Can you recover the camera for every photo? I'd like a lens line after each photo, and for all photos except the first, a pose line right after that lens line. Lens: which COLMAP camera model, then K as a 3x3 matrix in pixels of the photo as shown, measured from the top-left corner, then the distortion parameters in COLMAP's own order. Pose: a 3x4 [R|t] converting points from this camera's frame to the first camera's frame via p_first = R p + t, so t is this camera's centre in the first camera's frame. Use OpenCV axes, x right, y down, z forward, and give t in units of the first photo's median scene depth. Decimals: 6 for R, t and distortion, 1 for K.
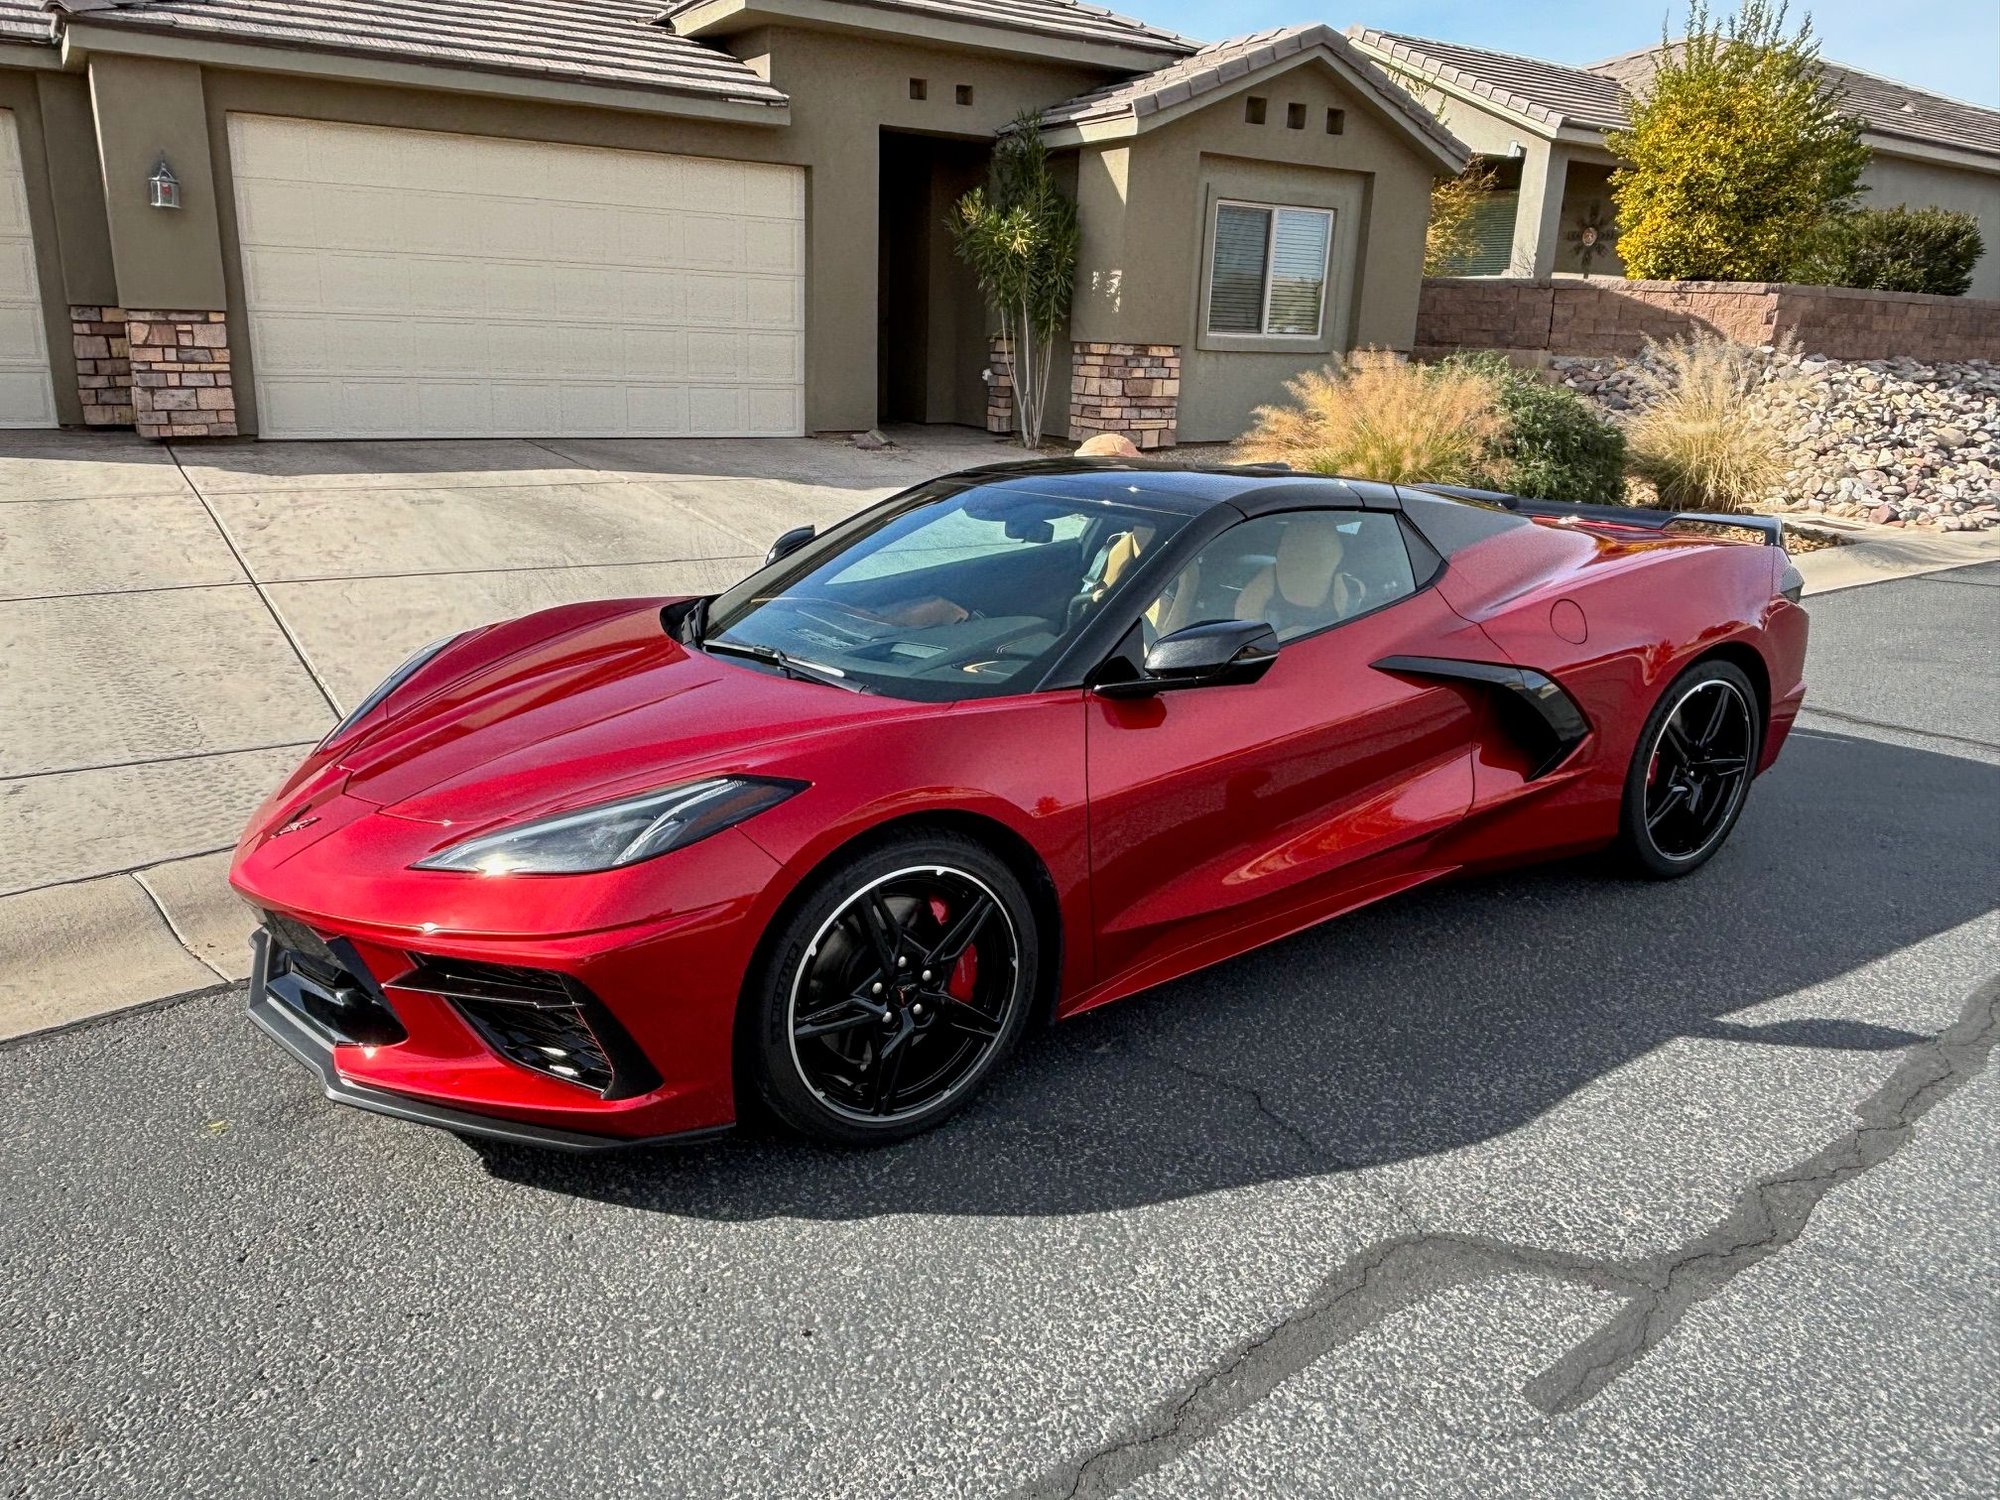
lens RADIAL K [[1463.7, 0, 985.3], [0, 1463.7, 768.1], [0, 0, 1]] dist [-0.002429, -0.023620]
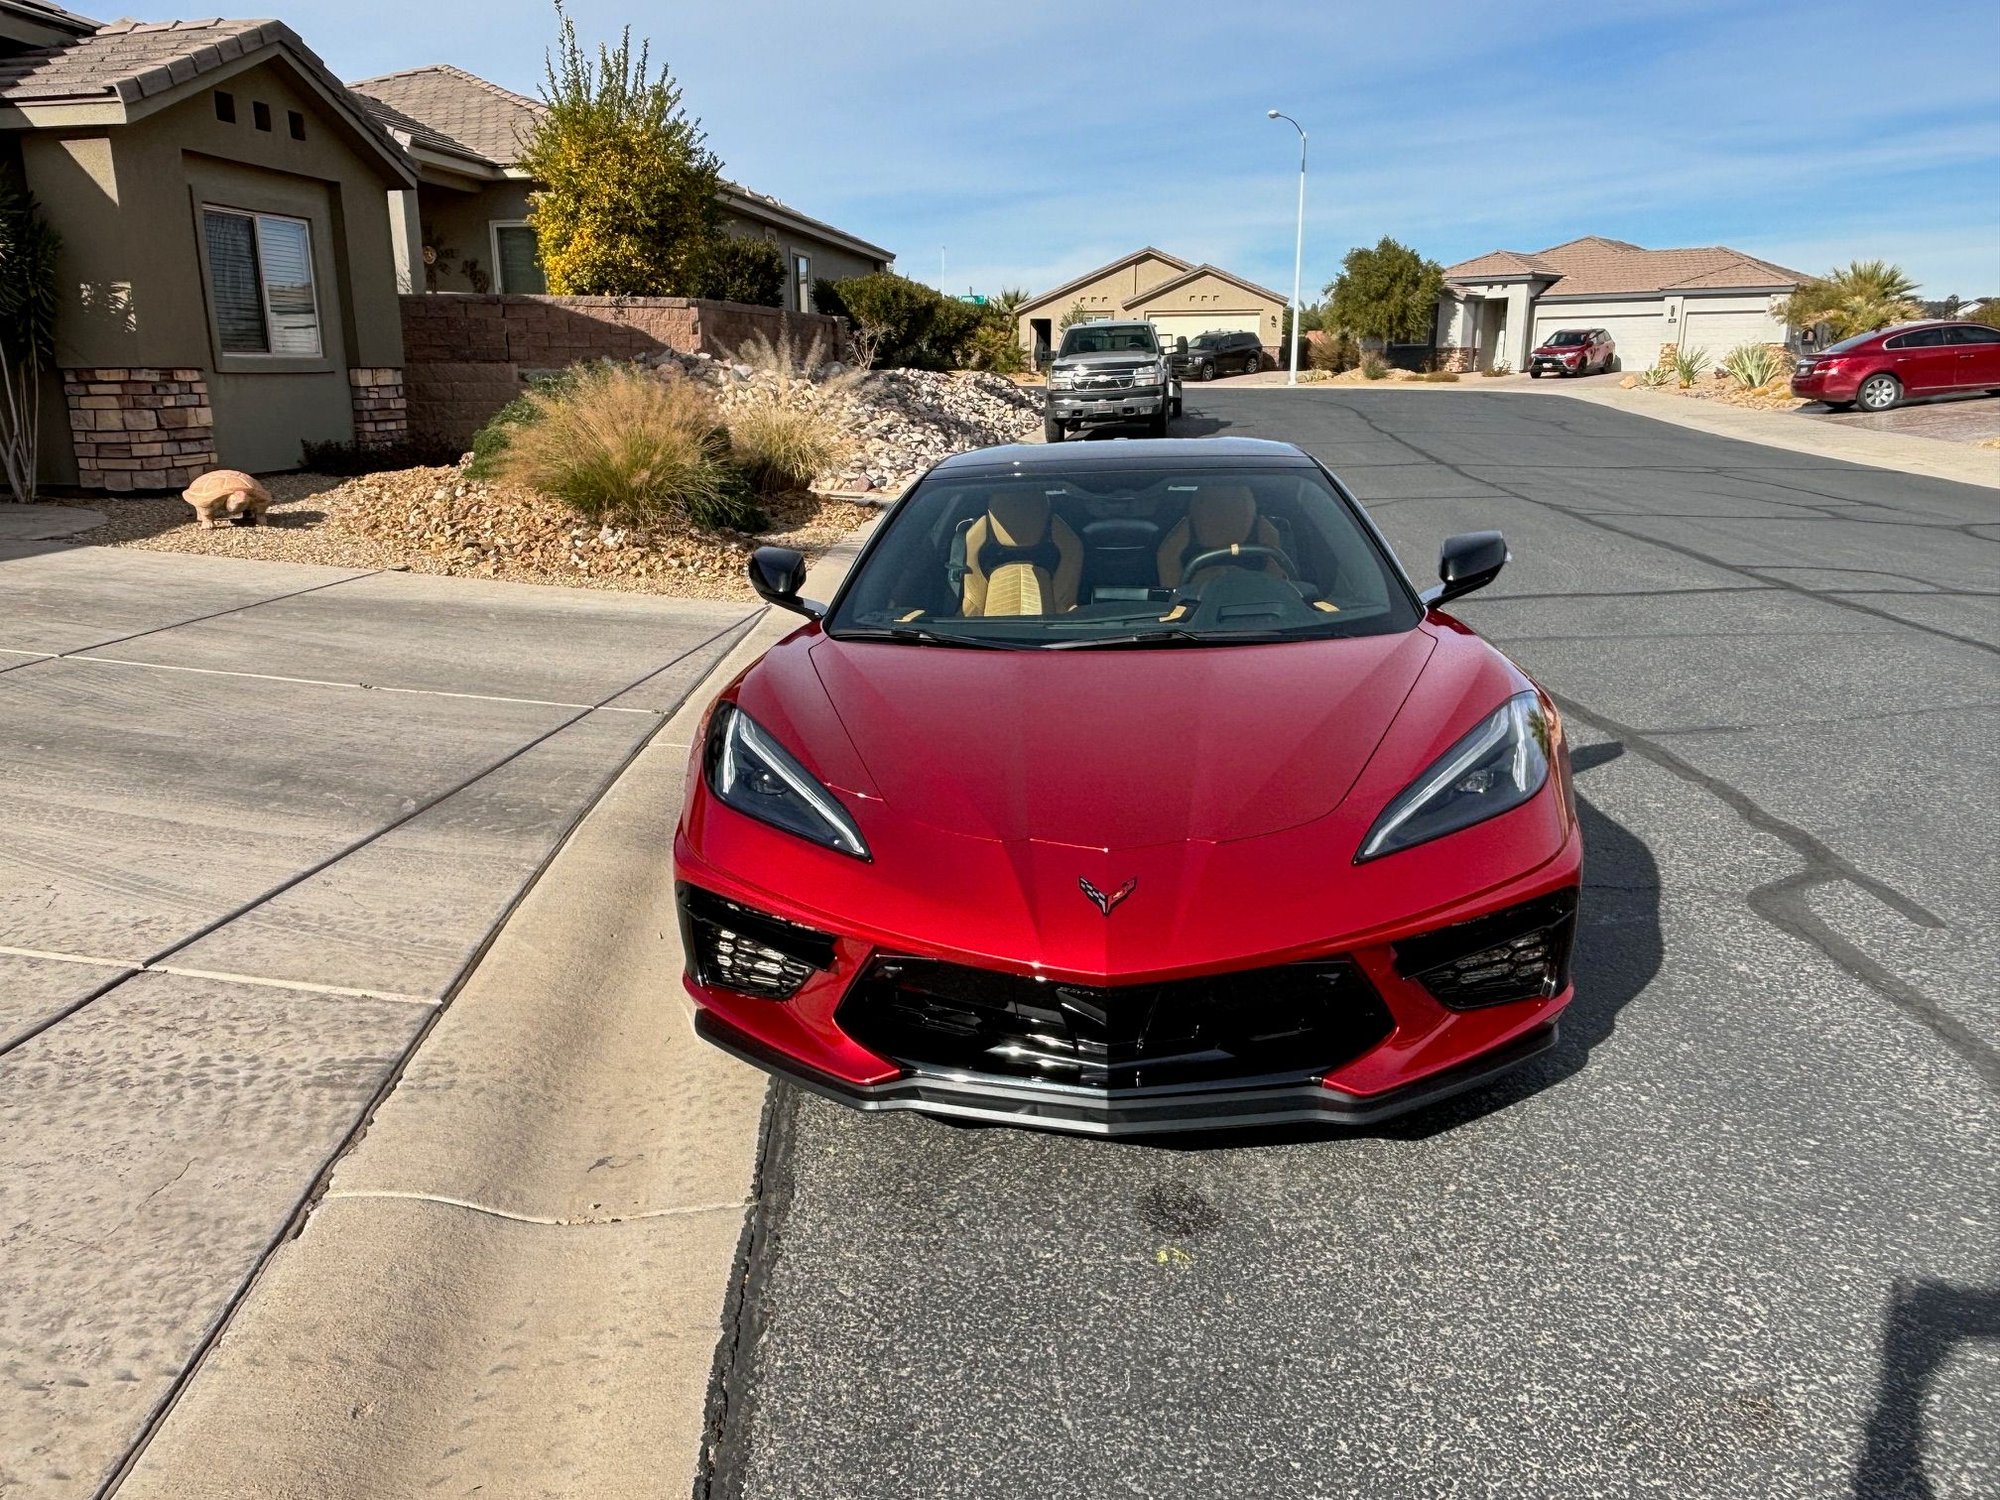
lens RADIAL K [[1463.7, 0, 986.5], [0, 1463.7, 742.2], [0, 0, 1]] dist [-0.002429, -0.023620]
pose [[0.628210, -0.220440, 0.746163, -0.272731], [0.242765, 0.966681, 0.081198, -0.032404], [-0.739200, 0.130133, 0.660794, 0.116027]]
